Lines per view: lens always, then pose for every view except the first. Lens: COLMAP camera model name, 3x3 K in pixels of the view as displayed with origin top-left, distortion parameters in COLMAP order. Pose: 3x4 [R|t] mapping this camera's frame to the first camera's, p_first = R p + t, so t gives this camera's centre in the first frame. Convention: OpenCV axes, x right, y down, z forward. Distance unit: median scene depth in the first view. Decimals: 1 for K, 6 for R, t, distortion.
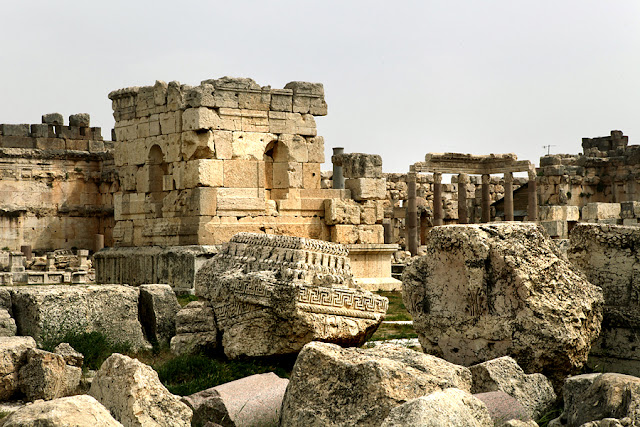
lens RADIAL K [[1228.6, 0, 320.0], [0, 1228.6, 213.5], [0, 0, 1]] dist [0.285783, -0.075972]
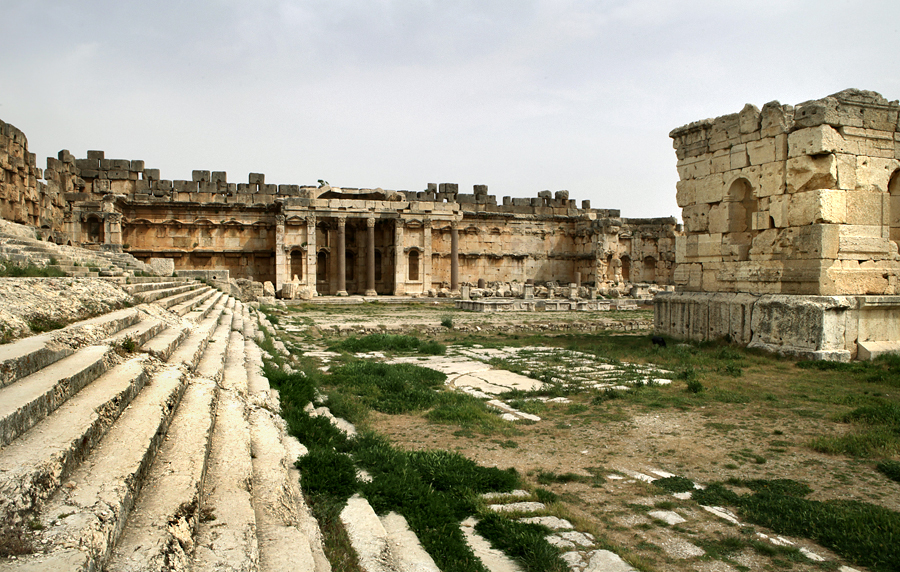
lens RADIAL K [[841.4, 0, 450.0], [0, 841.4, 286.0], [0, 0, 1]] dist [-0.062300, 0.003243]
pose [[0.948579, 0.019022, -0.315967, -0.148988], [-0.008439, 0.999358, 0.034829, 0.002621], [0.316427, -0.030372, 0.948131, 0.387613]]
